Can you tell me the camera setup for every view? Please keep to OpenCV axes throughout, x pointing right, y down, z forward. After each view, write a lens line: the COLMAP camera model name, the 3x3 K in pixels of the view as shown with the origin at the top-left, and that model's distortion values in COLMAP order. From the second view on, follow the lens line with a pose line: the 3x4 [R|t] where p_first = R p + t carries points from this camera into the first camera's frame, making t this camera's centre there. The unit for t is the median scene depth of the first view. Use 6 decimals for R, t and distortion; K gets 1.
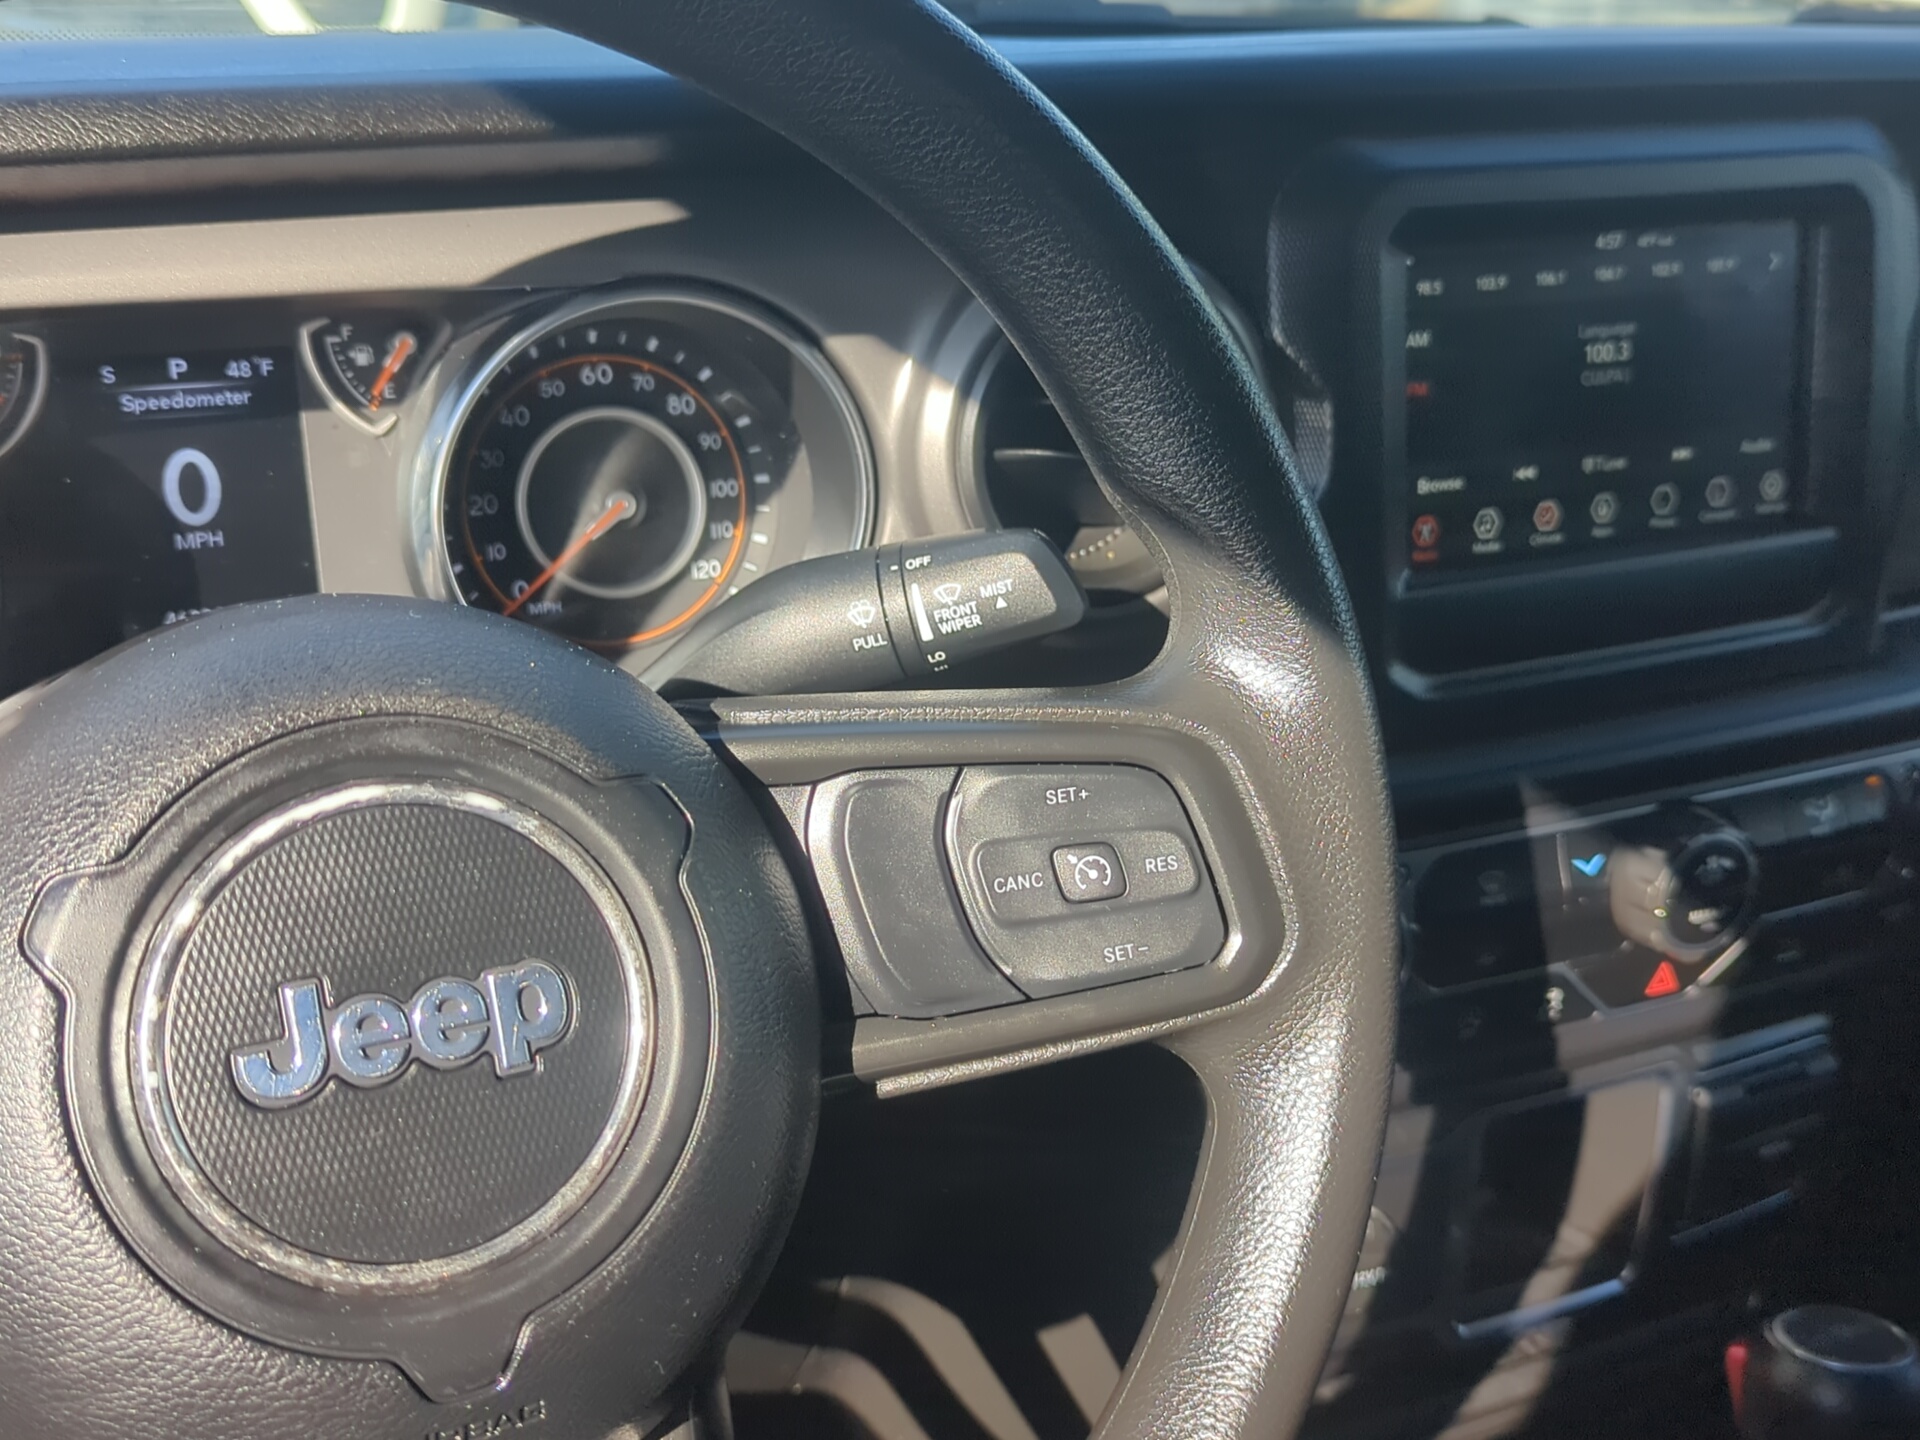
lens RADIAL K [[2148.0, 0, 988.2], [0, 2148.0, 686.5], [0, 0, 1]] dist [0.029138, -0.002292]
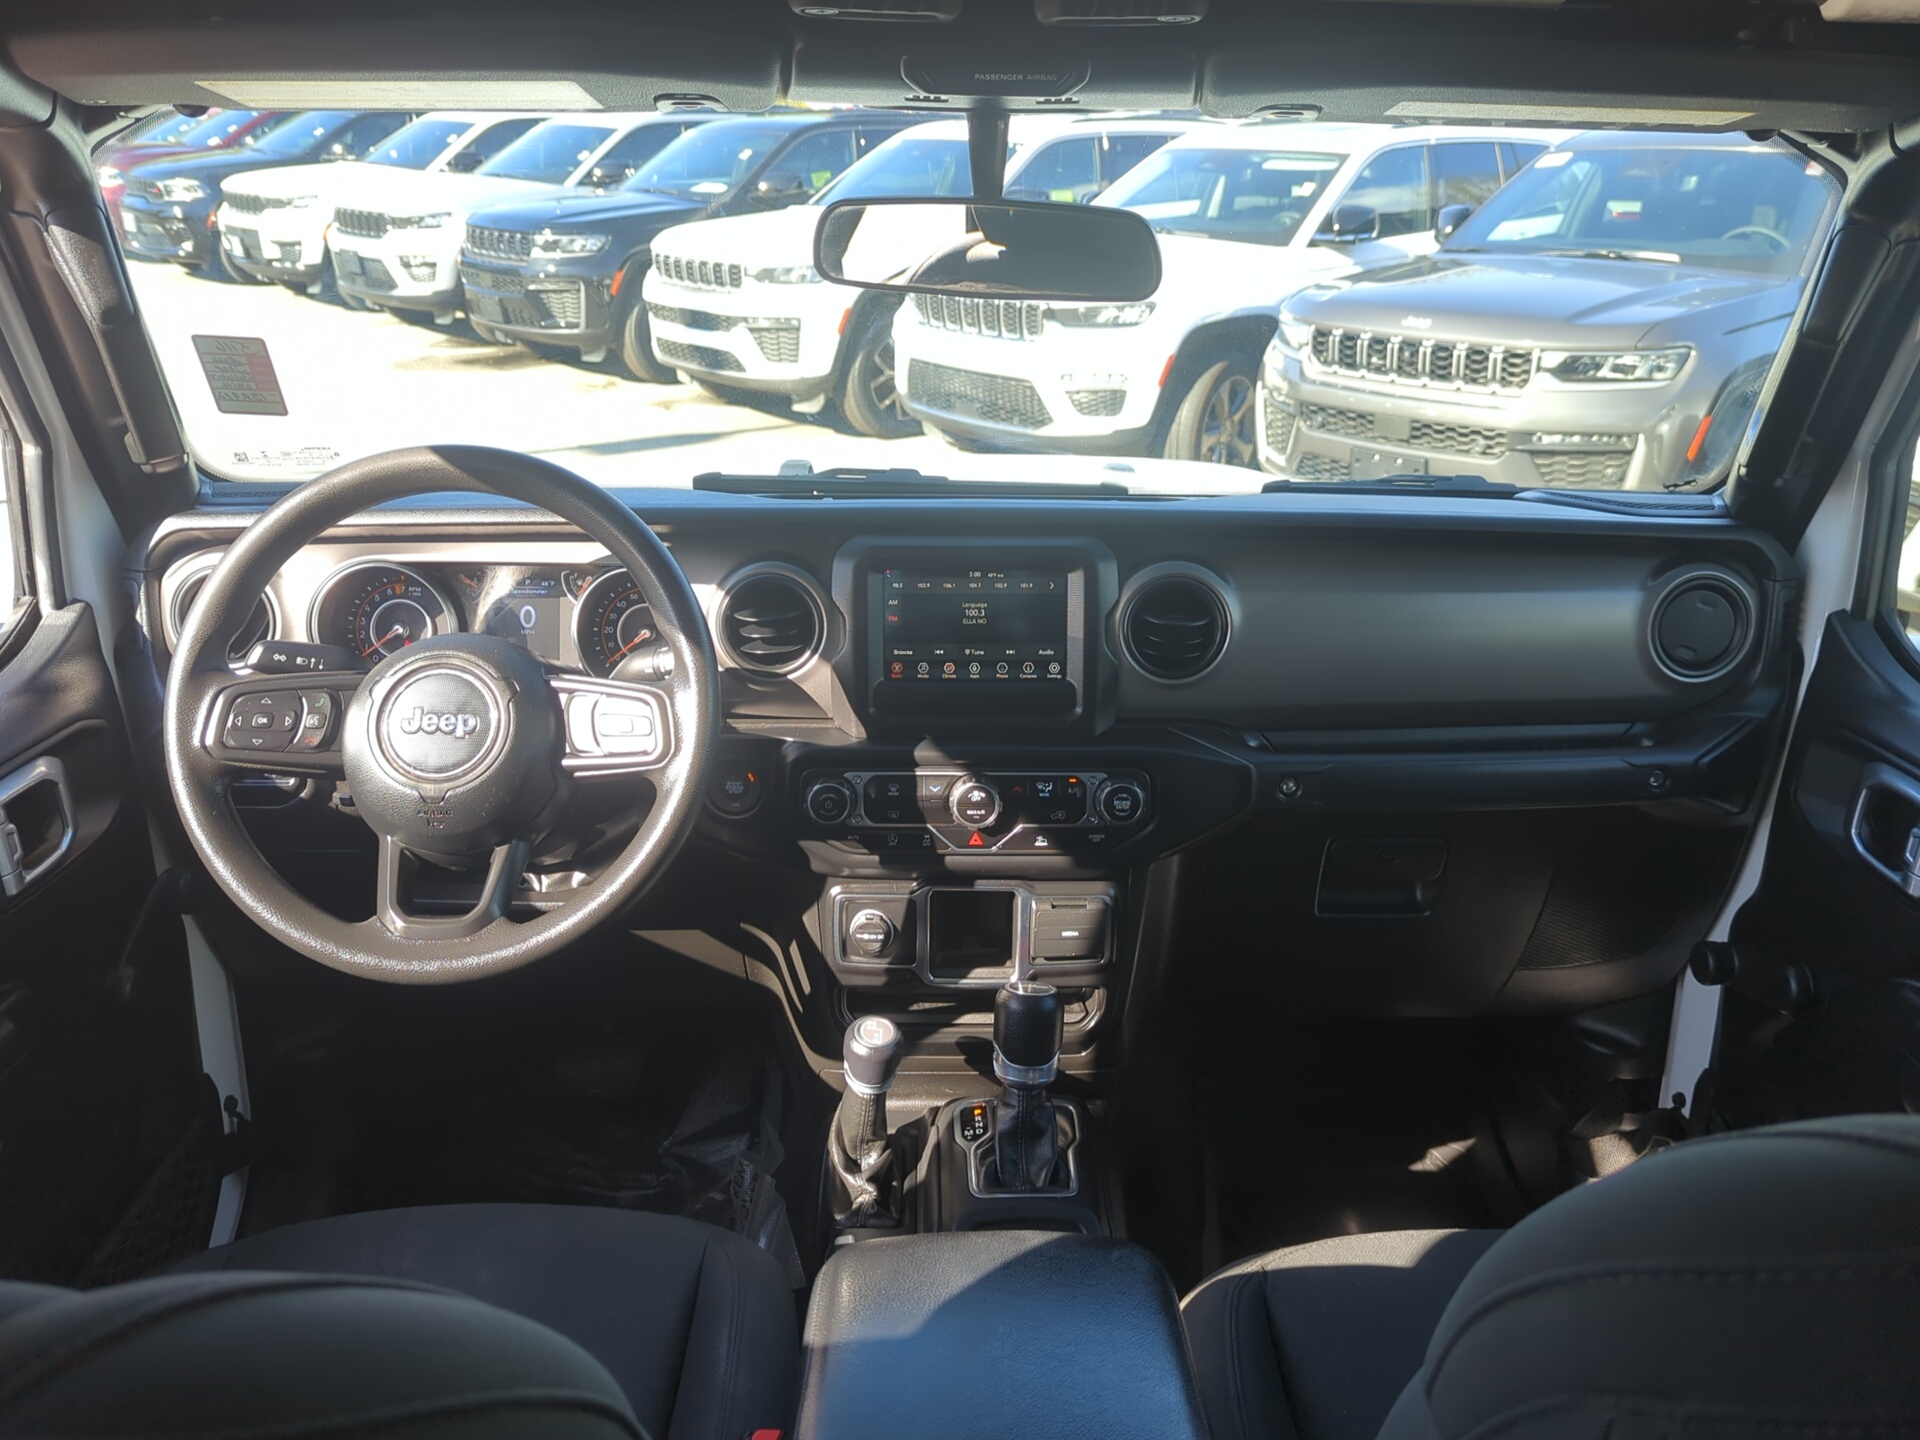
lens RADIAL K [[1554.7, 0, 978.5], [0, 1554.7, 690.5], [0, 0, 1]] dist [0.079340, -0.083763]
pose [[0.913169, 0.091735, -0.397123, 1.279004], [-0.135645, 0.987202, -0.083867, 0.134188], [0.384347, 0.130452, 0.913925, -0.979358]]
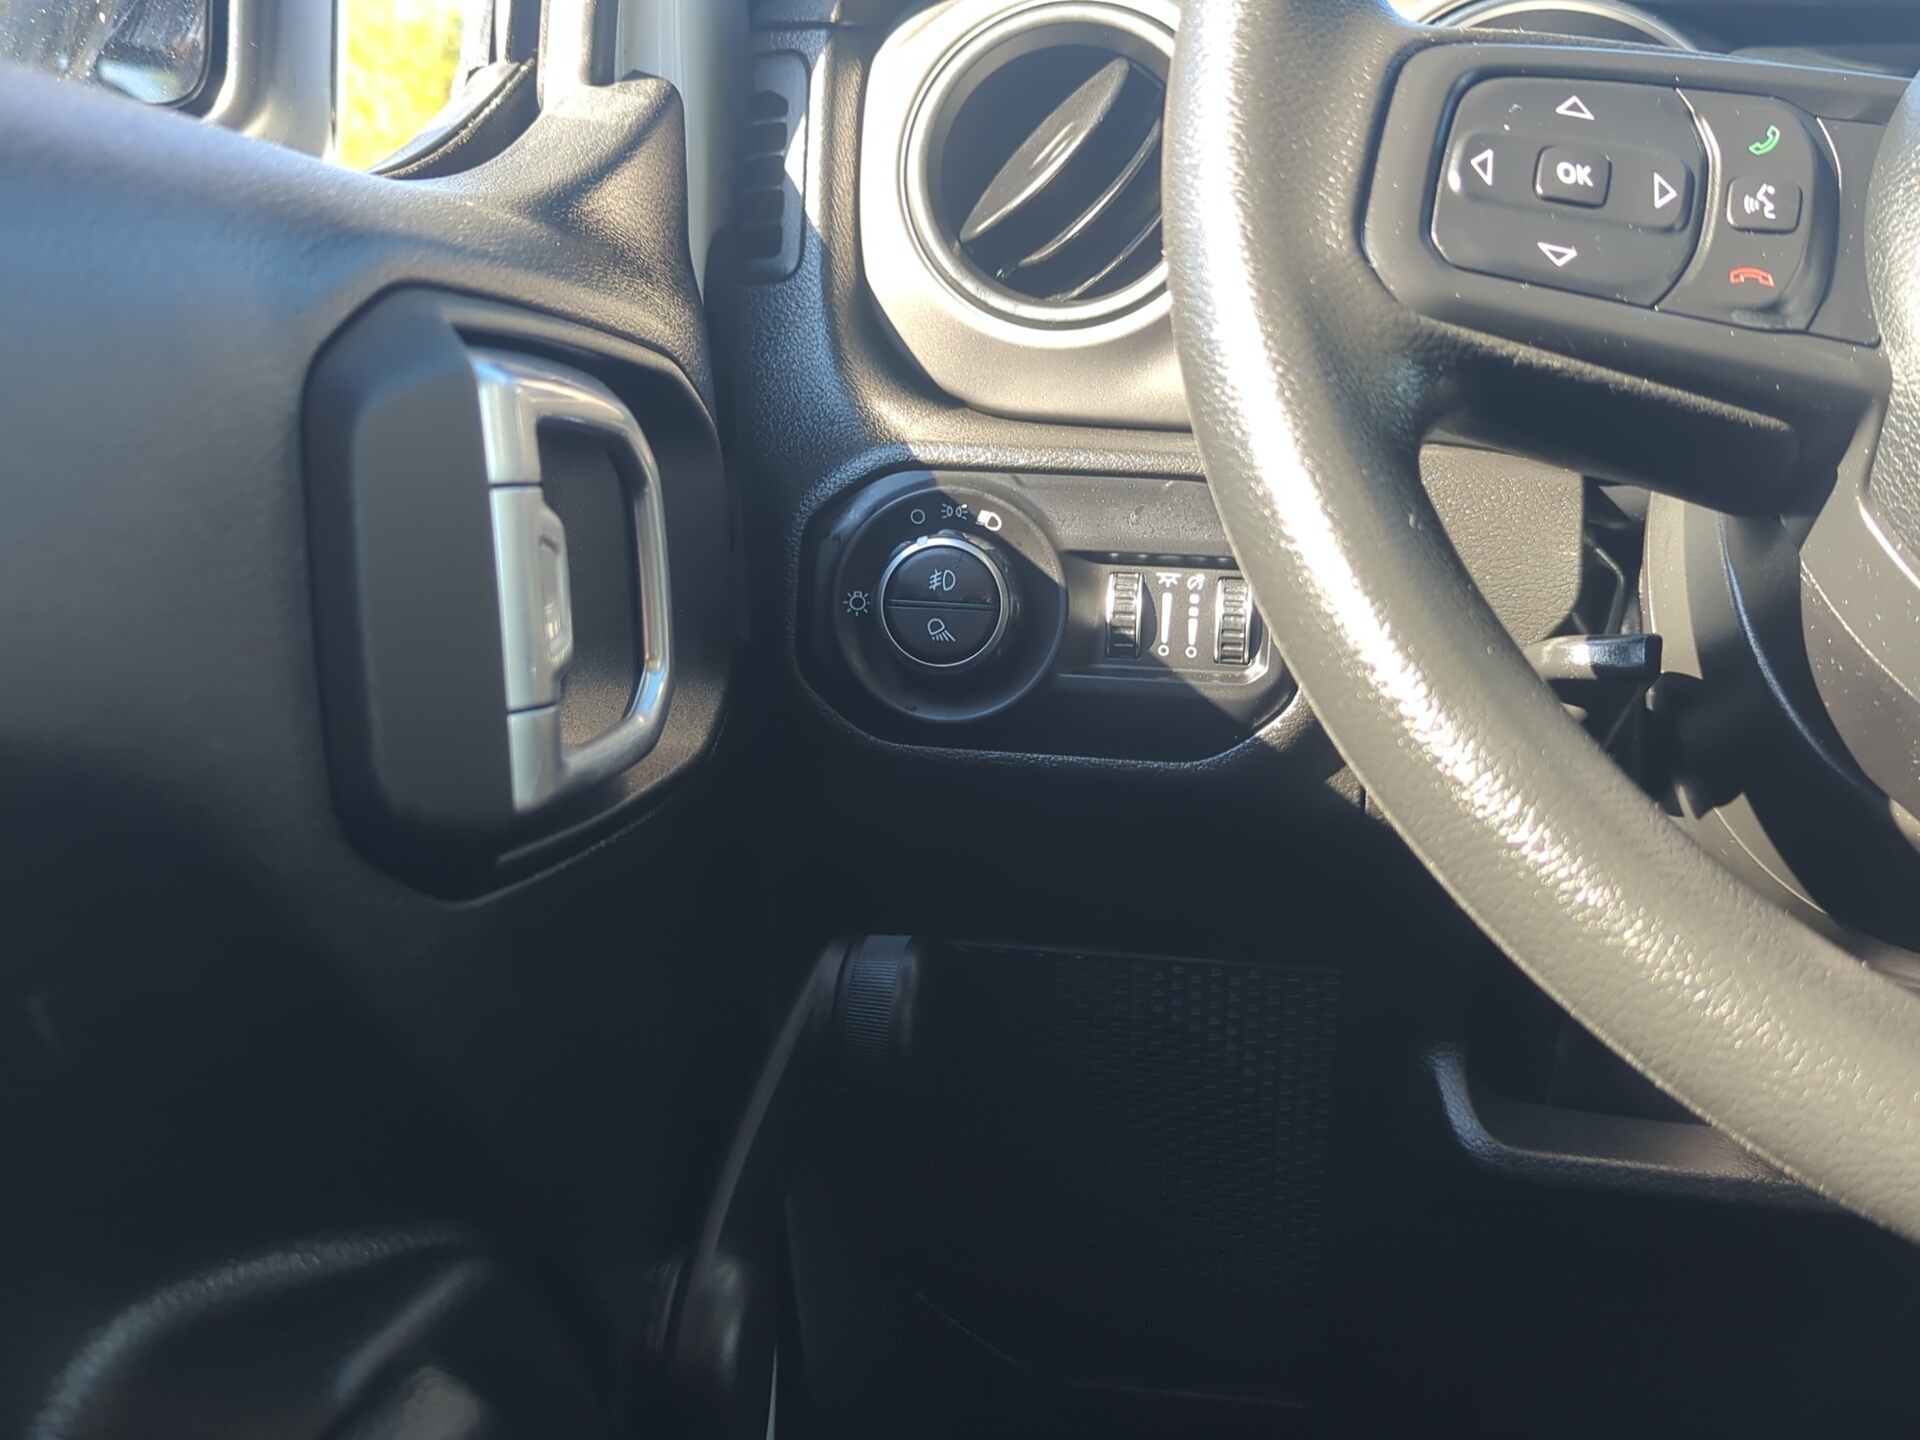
lens RADIAL K [[2179.6, 0, 1003.3], [0, 2179.6, 666.5], [0, 0, 1]] dist [0.067402, -0.044064]
pose [[0.840657, 0.051361, -0.539127, -0.155256], [-0.220903, 0.941434, -0.254764, 0.475236], [0.494468, 0.333263, 0.802769, -0.033554]]
